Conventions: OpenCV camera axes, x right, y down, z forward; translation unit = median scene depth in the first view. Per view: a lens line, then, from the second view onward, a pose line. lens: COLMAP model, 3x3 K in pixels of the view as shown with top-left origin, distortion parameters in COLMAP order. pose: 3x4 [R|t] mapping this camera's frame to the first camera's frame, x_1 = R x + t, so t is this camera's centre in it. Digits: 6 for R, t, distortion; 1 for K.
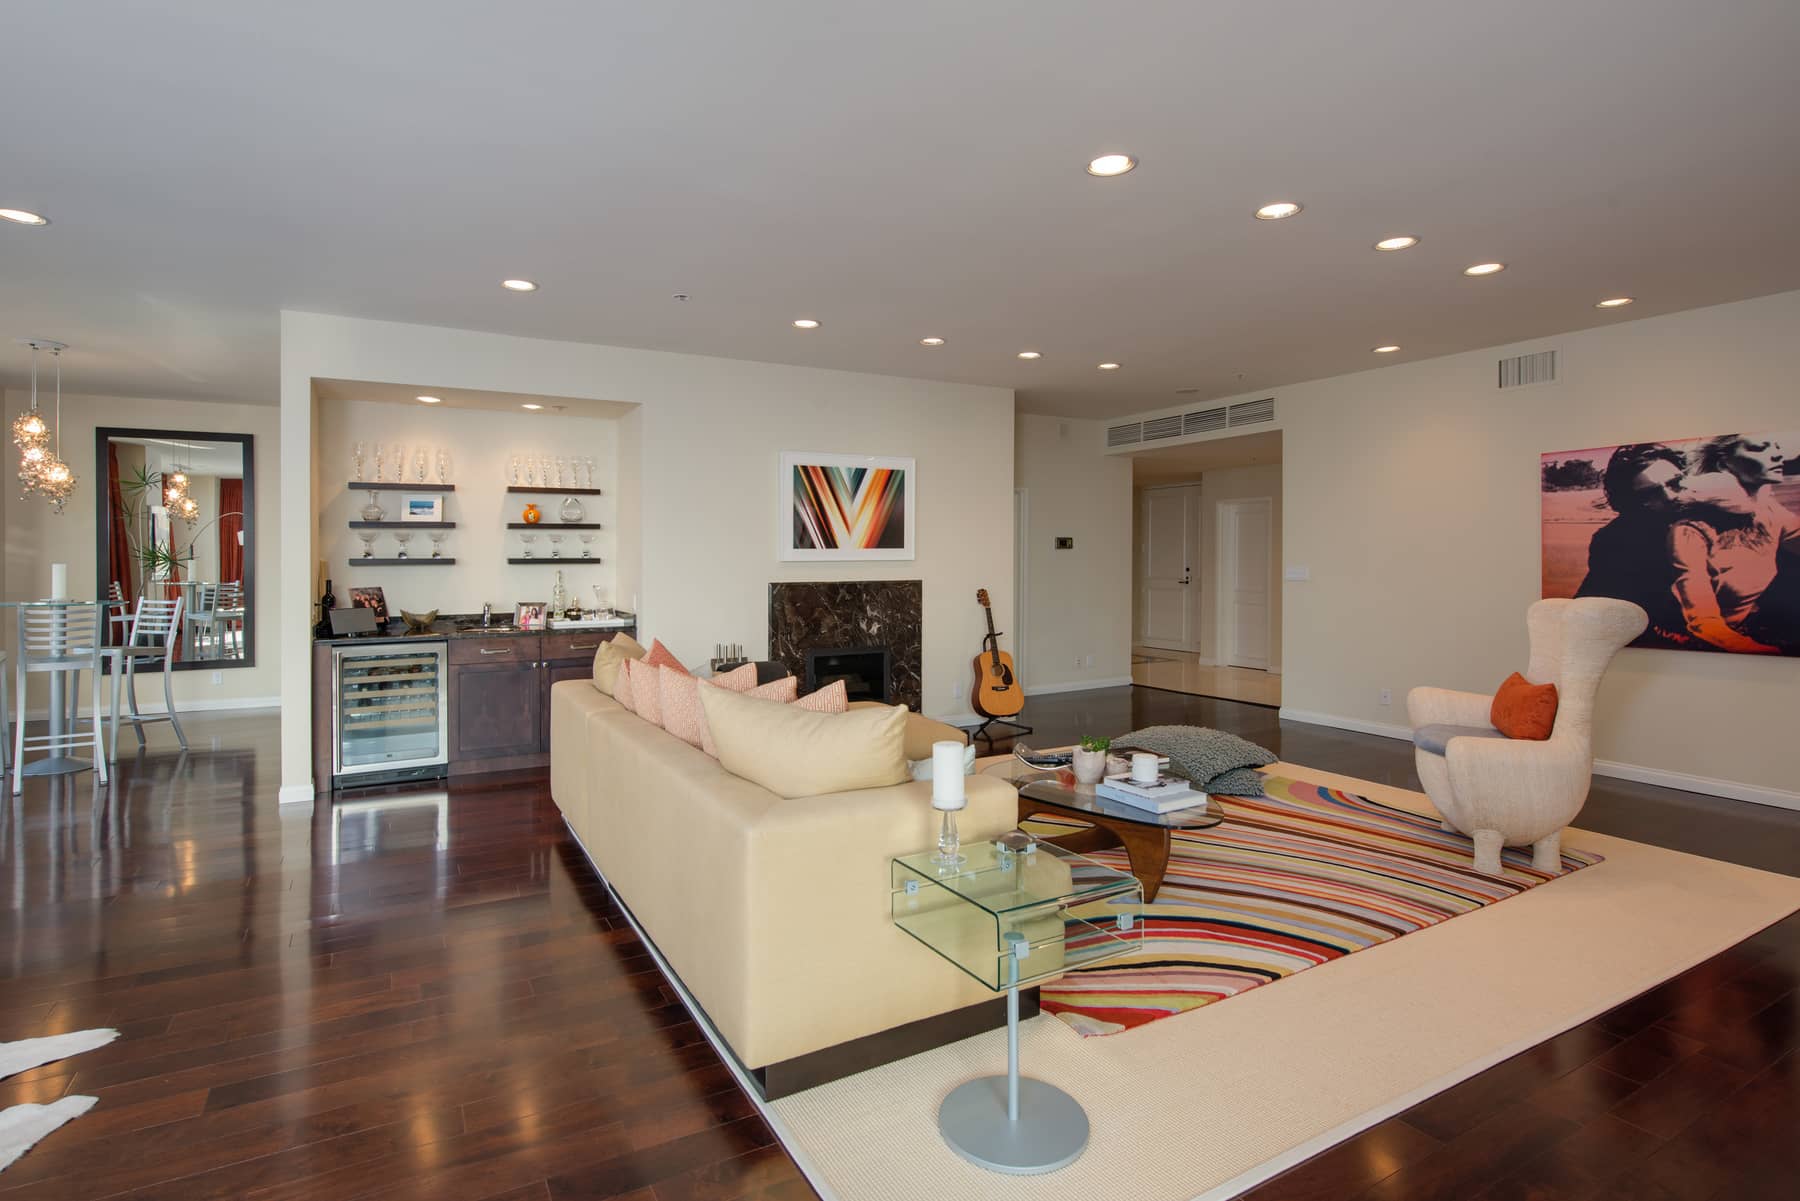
lens RADIAL K [[890.5, 0, 897.0], [0, 890.5, 569.7], [0, 0, 1]] dist [-0.000355, -0.000623]
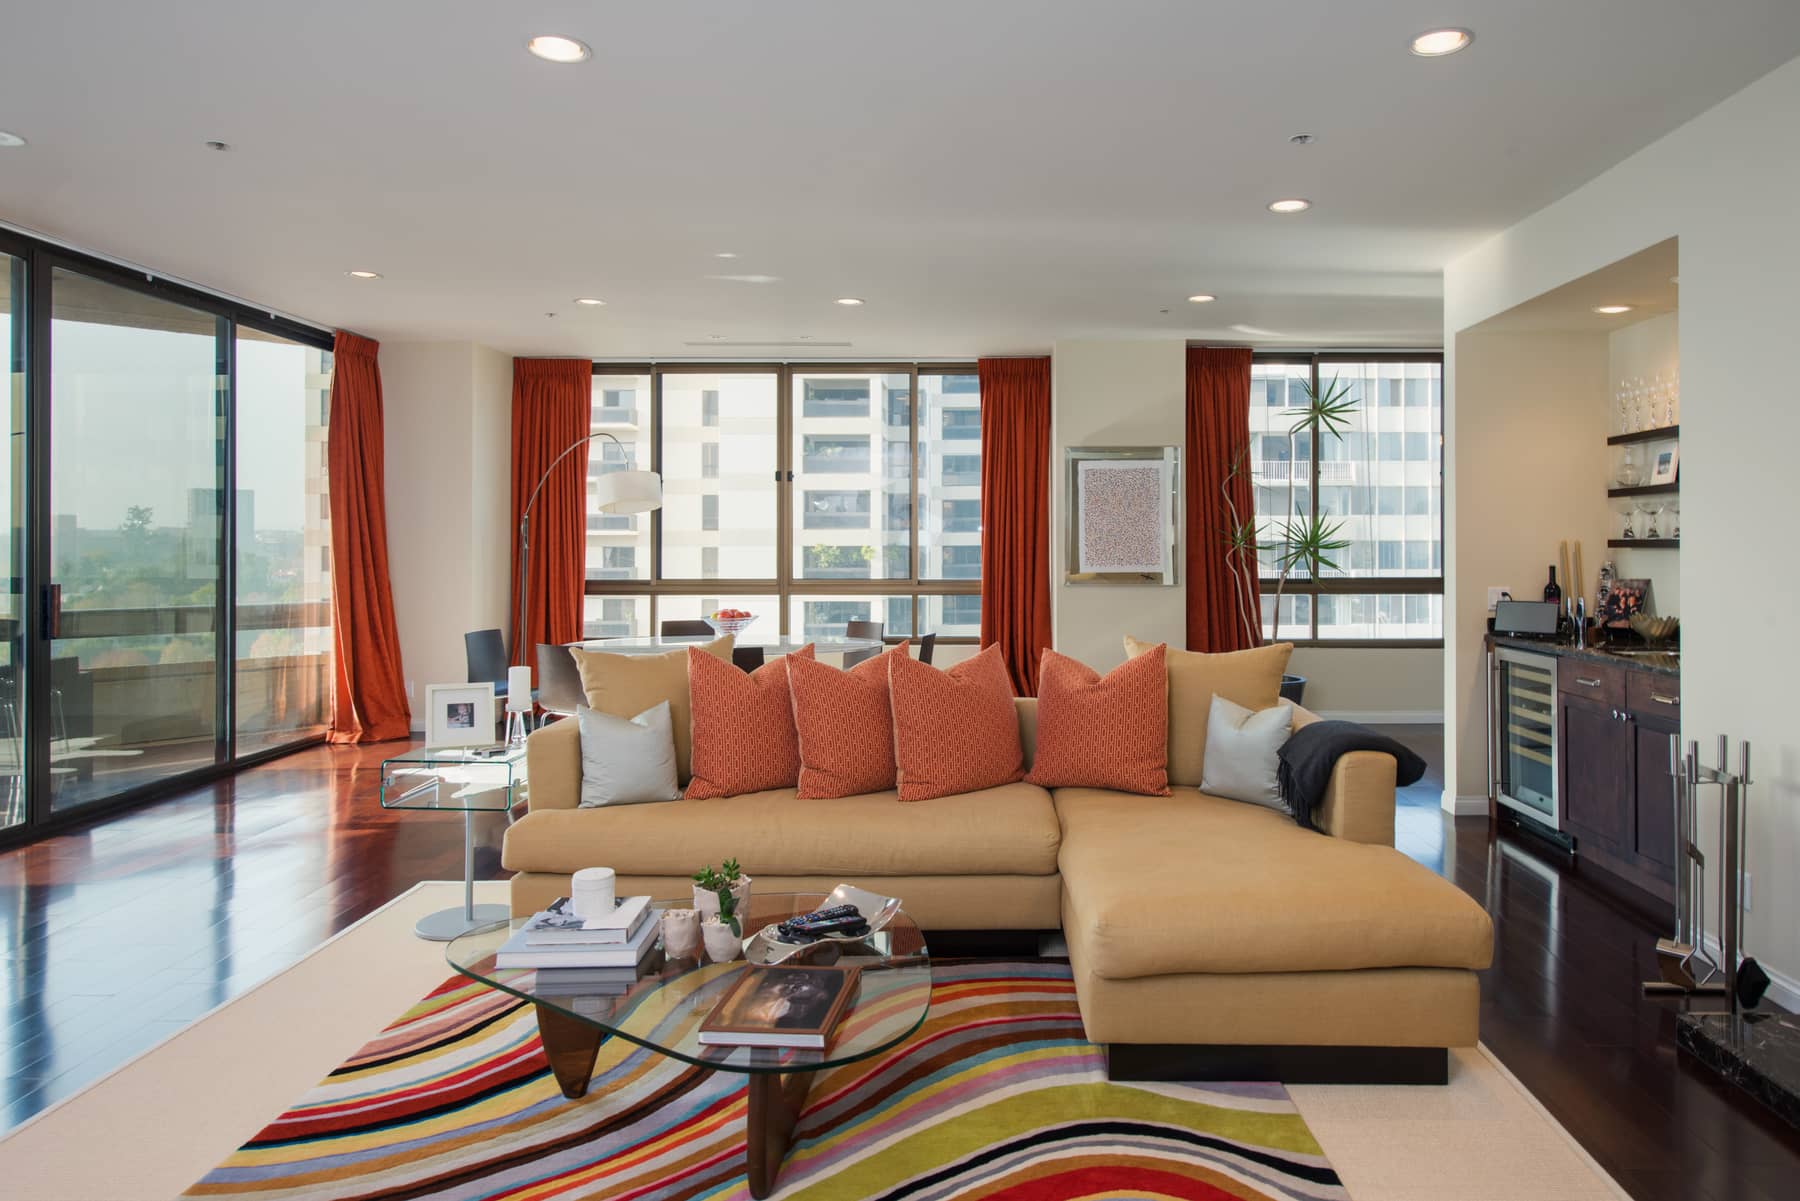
lens RADIAL K [[1249.9, 0, 978.4], [0, 1249.9, 601.9], [0, 0, 1]] dist [-0.002790, -0.001015]
pose [[-0.506840, 0.045664, -0.860830, 0.542185], [-0.003080, 0.998494, 0.054781, -0.015031], [0.862034, 0.030417, -0.505936, 1.033240]]
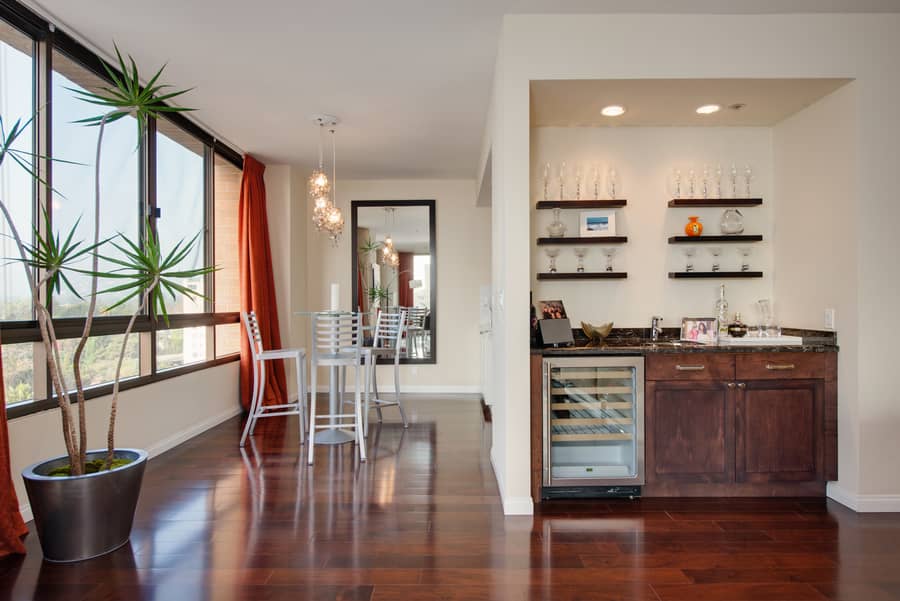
lens RADIAL K [[556.9, 0, 450.0], [0, 556.9, 300.5], [0, 0, 1]] dist [0.000747, 0.000145]
pose [[0.853980, -0.004700, -0.520284, -0.345055], [0.000881, 0.999971, -0.007587, 0.024407], [0.520305, 0.006021, 0.853959, 0.361347]]
